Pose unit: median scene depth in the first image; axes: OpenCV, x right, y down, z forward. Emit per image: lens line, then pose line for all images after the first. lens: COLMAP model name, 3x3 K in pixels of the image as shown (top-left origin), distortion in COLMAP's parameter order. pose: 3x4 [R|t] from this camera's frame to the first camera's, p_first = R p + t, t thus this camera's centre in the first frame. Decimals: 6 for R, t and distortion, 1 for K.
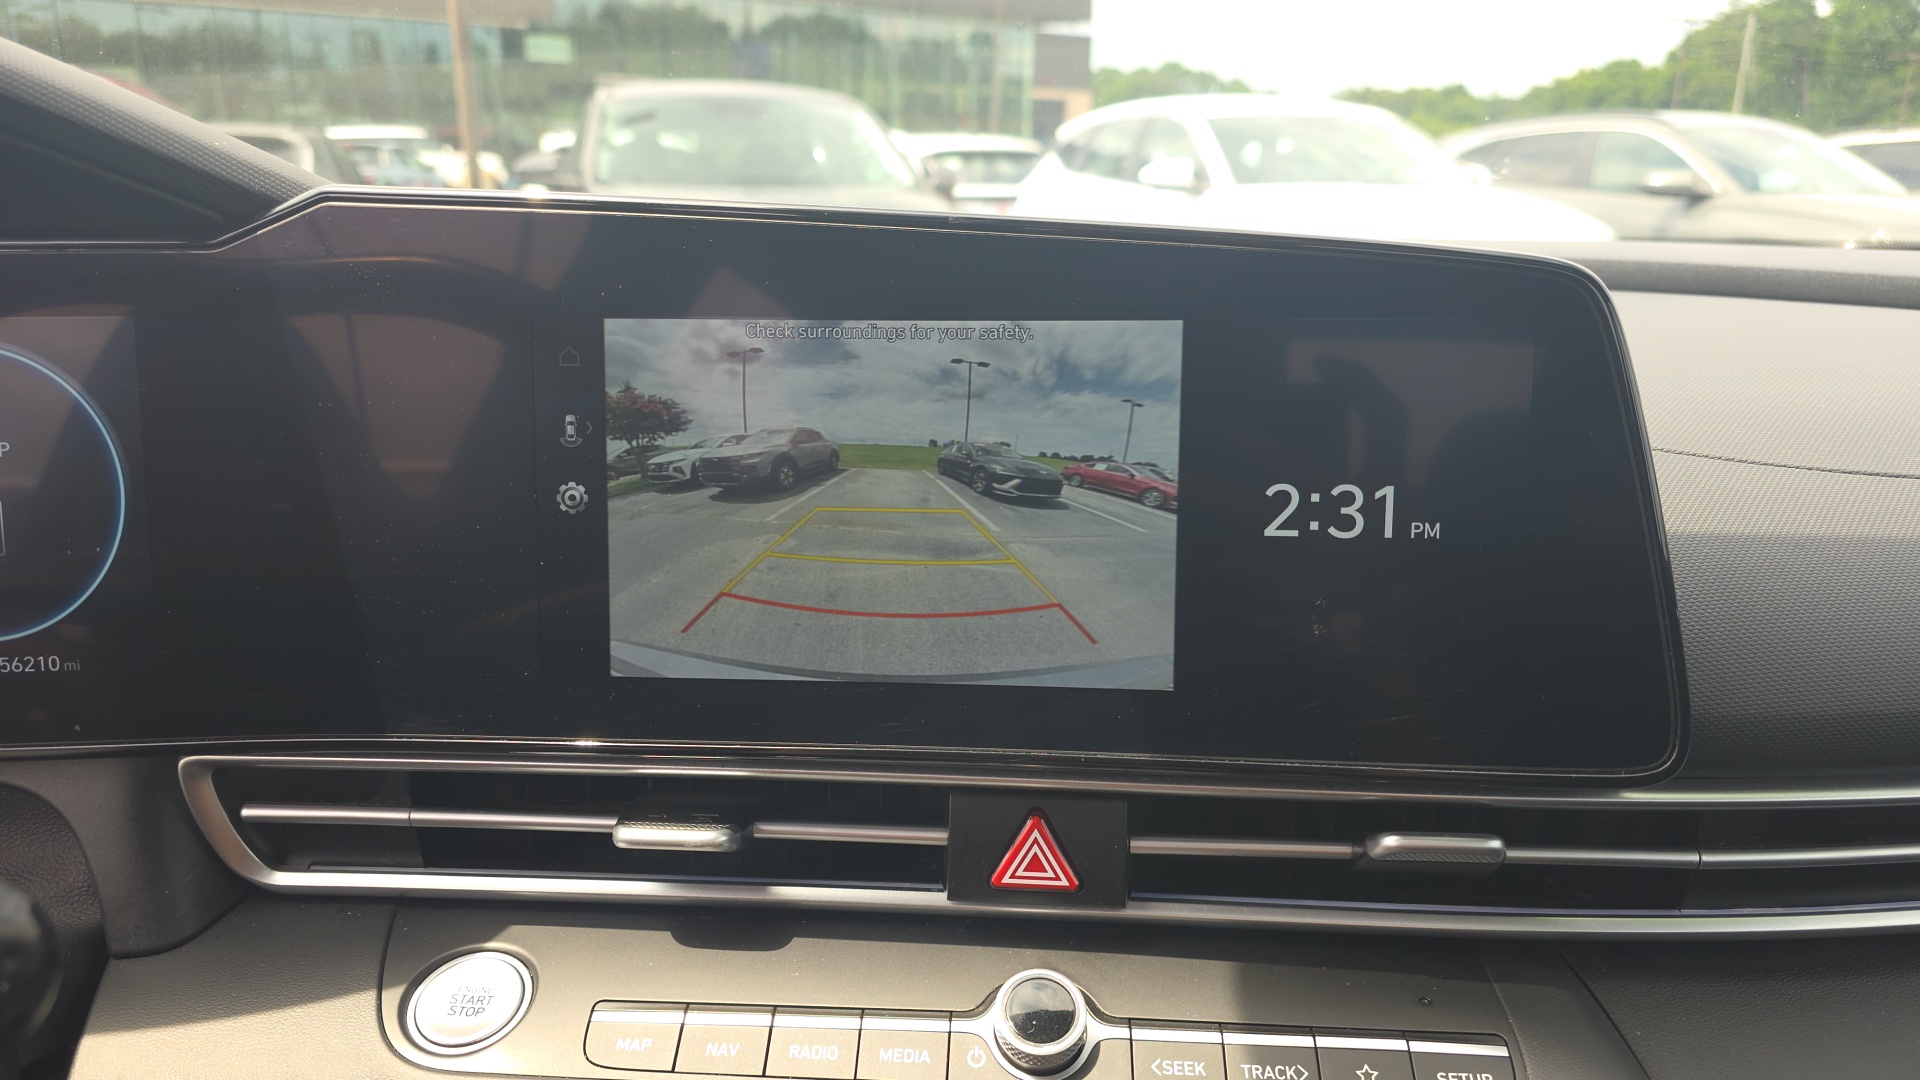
lens RADIAL K [[1318.5, 0, 955.6], [0, 1318.5, 553.9], [0, 0, 1]] dist [0.038880, -0.051695]
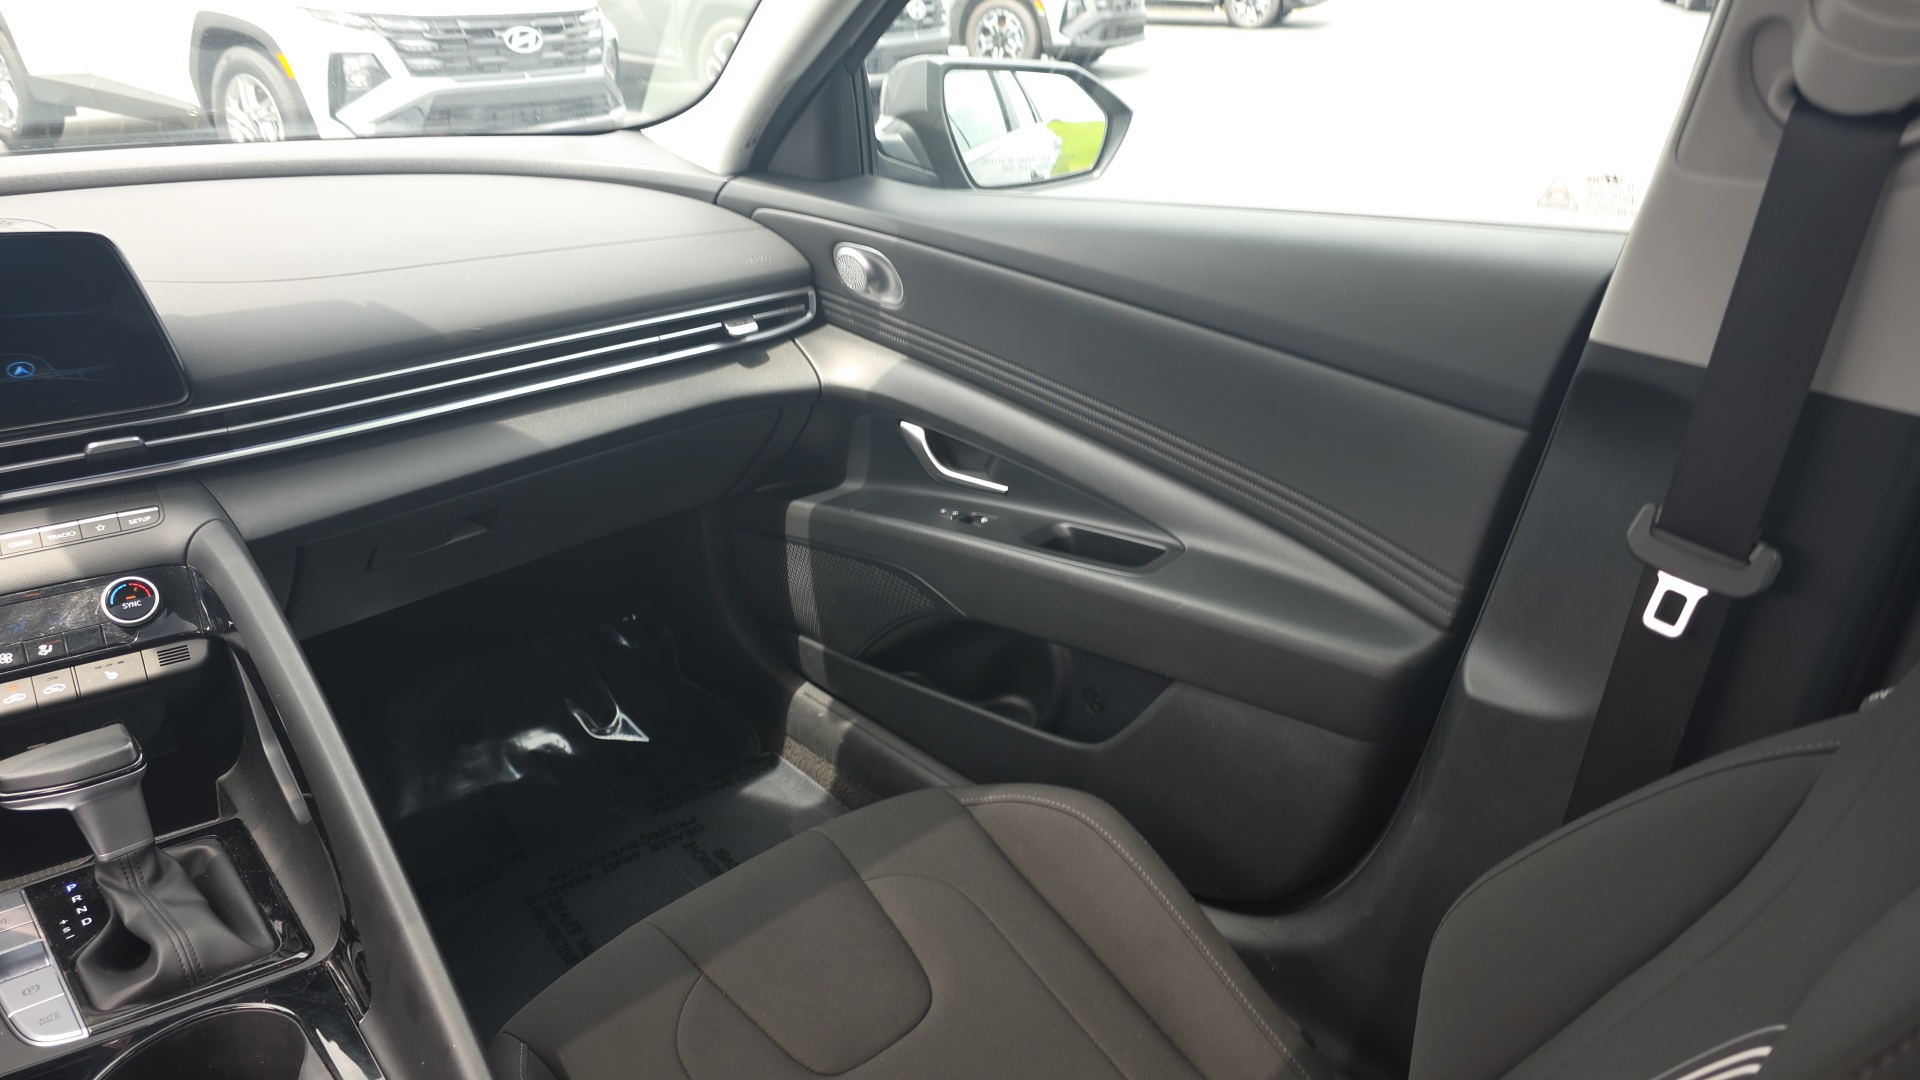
lens RADIAL K [[1287.2, 0, 946.7], [0, 1287.2, 501.5], [0, 0, 1]] dist [0.065323, -0.064929]
pose [[0.790154, -0.241065, 0.563510, 0.164825], [0.144037, 0.966690, 0.211574, 0.009339], [-0.595743, -0.086010, 0.798557, -2.101531]]
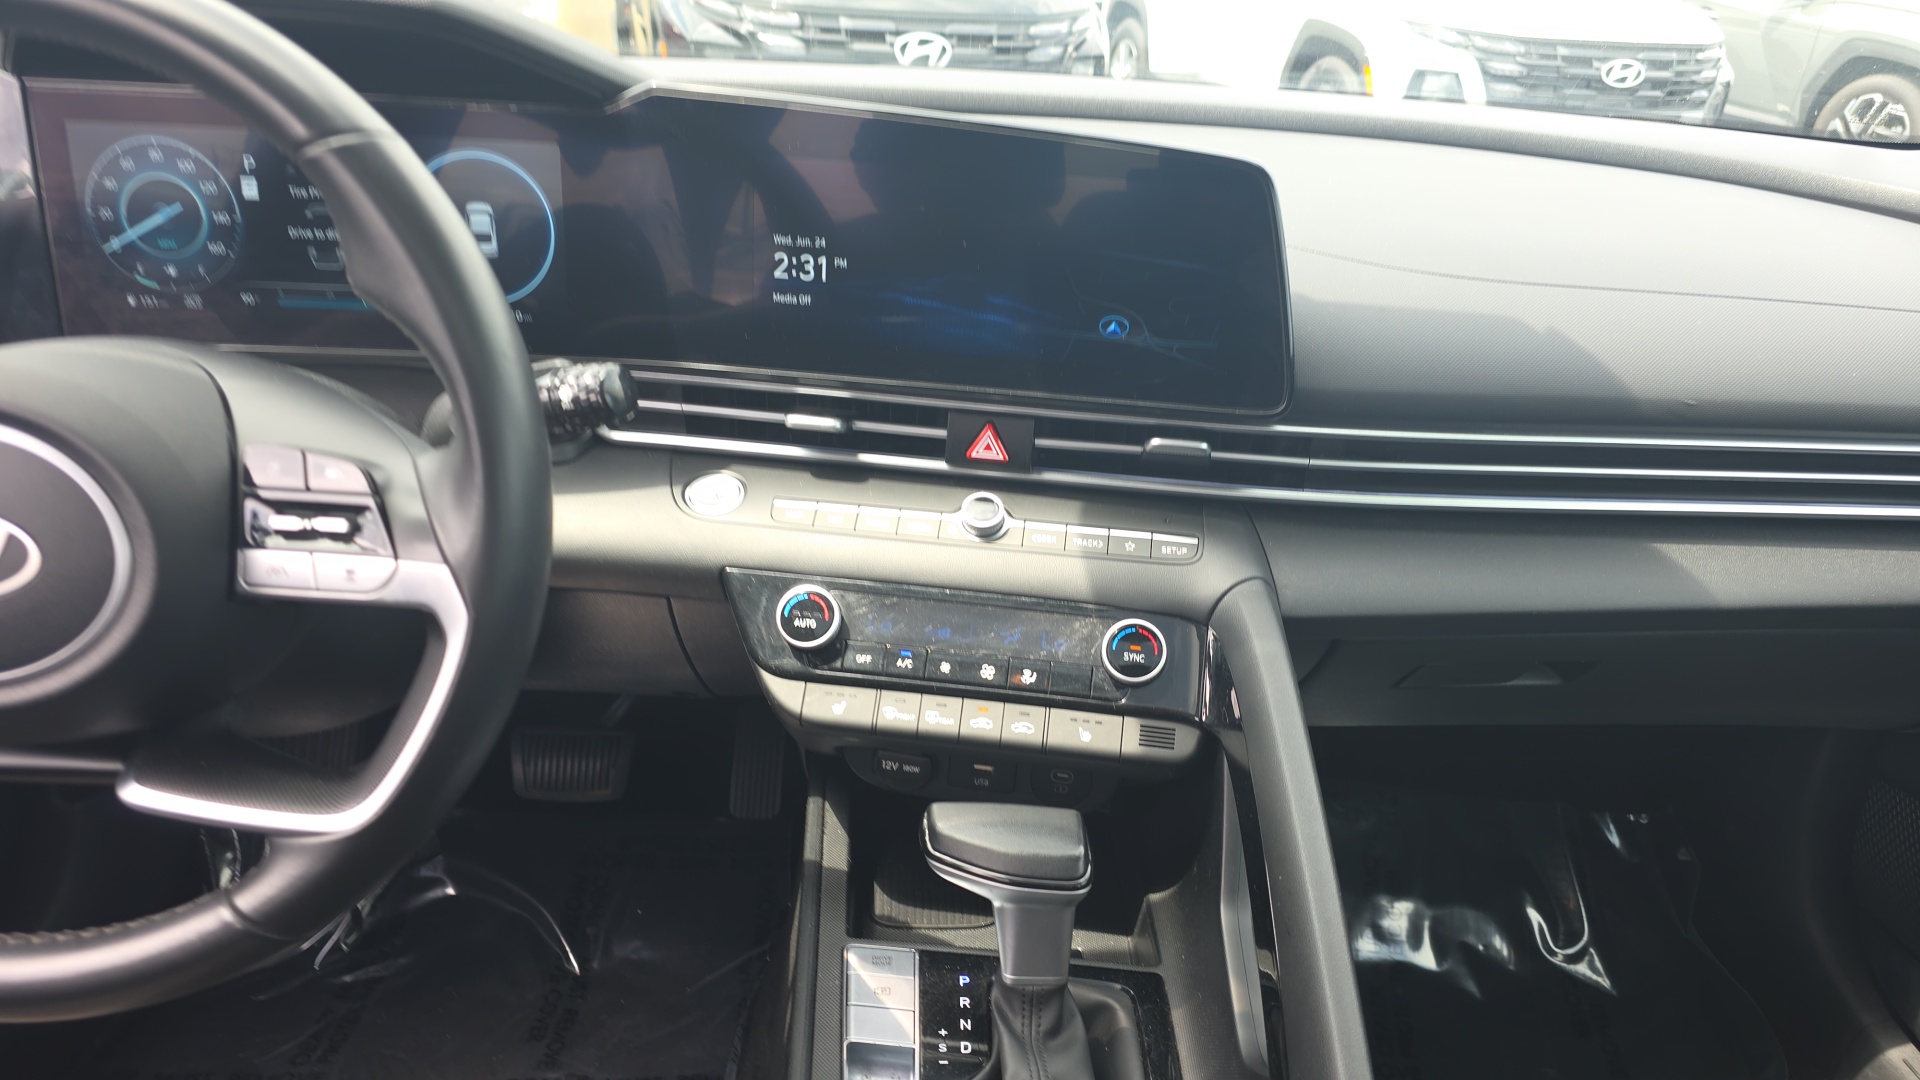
lens RADIAL K [[1287.5, 0, 976.4], [0, 1287.5, 578.2], [0, 0, 1]] dist [0.068802, -0.076133]
pose [[0.997488, 0.065271, -0.027505, 0.110791], [-0.058197, 0.976612, 0.206984, 0.019428], [0.040372, -0.204863, 0.977958, -1.004184]]
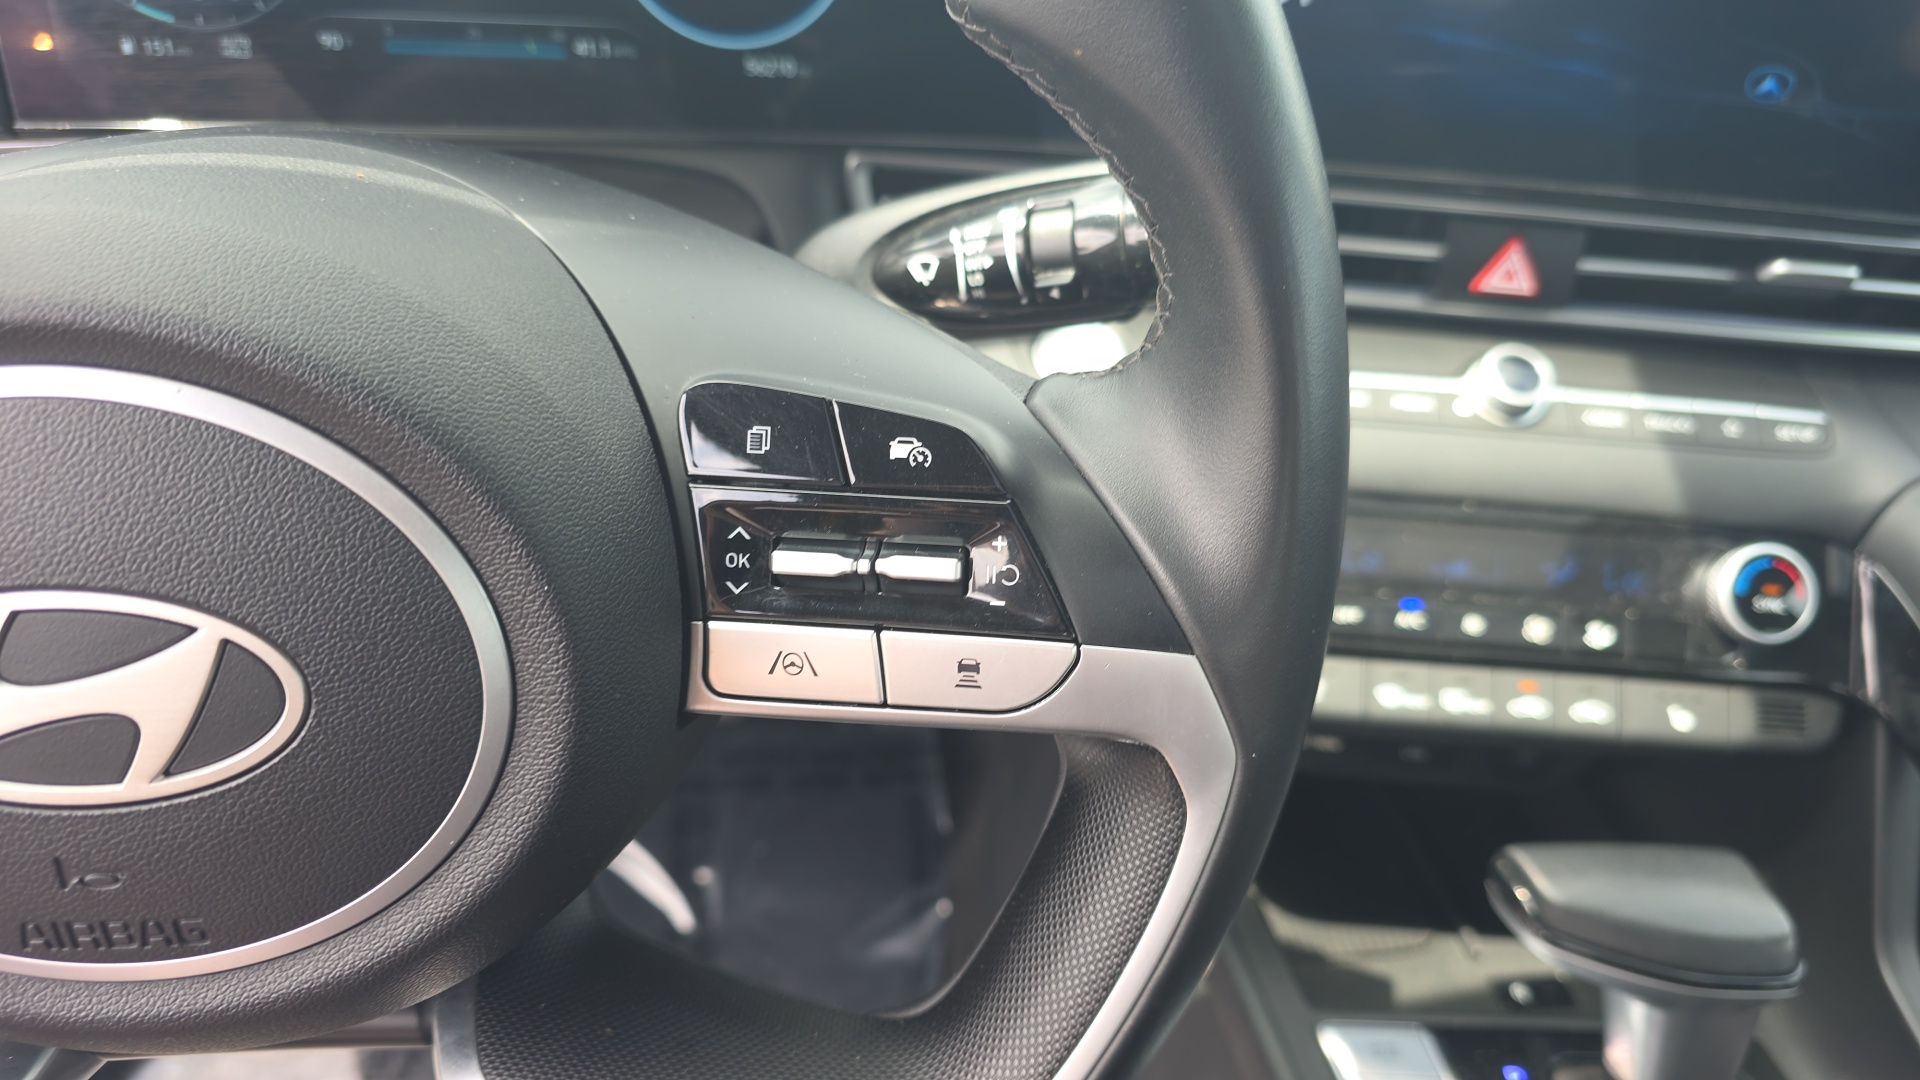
lens RADIAL K [[1350.2, 0, 966.2], [0, 1350.2, 567.5], [0, 0, 1]] dist [0.007988, -0.033758]
pose [[0.996961, 0.035959, 0.069106, -0.564196], [-0.058455, 0.931698, 0.358499, 0.053060], [-0.051495, -0.361449, 0.930969, -0.344180]]
